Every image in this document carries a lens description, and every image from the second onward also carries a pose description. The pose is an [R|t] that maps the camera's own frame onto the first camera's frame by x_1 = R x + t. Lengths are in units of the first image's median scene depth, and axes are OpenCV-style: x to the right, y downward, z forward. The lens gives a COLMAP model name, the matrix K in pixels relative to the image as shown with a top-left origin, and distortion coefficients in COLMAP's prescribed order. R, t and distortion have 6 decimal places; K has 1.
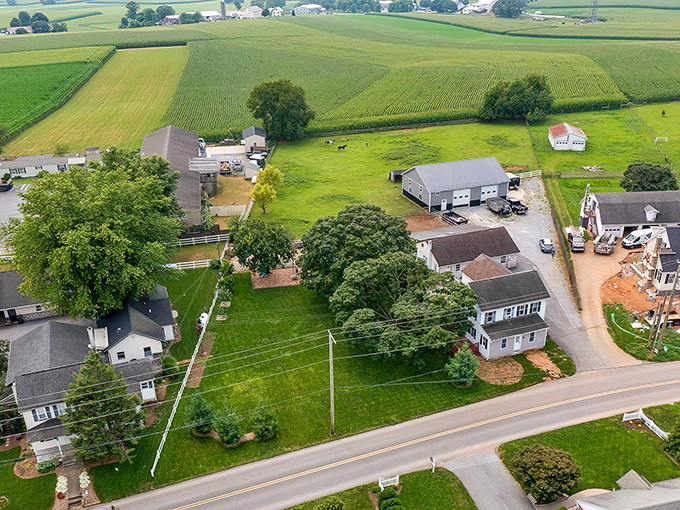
lens RADIAL K [[633.3, 0, 313.4], [0, 633.3, 255.3], [0, 0, 1]] dist [-0.008355, 0.001724]
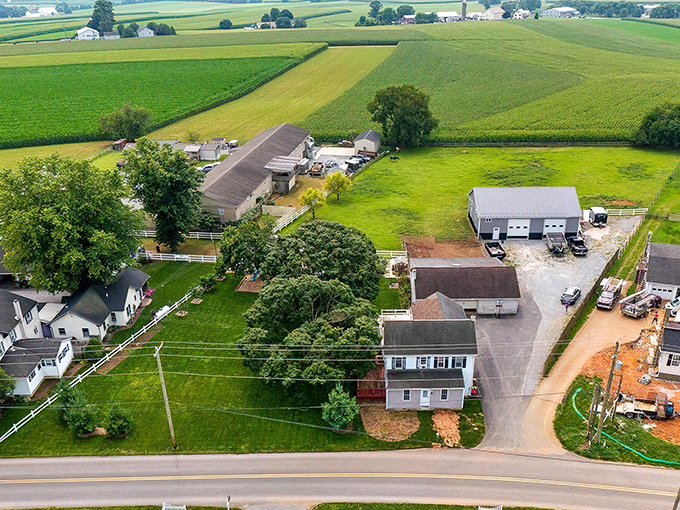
lens RADIAL K [[633.3, 0, 313.4], [0, 633.3, 255.3], [0, 0, 1]] dist [-0.008355, 0.001724]
pose [[0.940421, 0.141484, -0.309176, 0.403442], [-0.141625, 0.989673, 0.022110, -0.053041], [0.309112, 0.022994, 0.950748, 0.105331]]
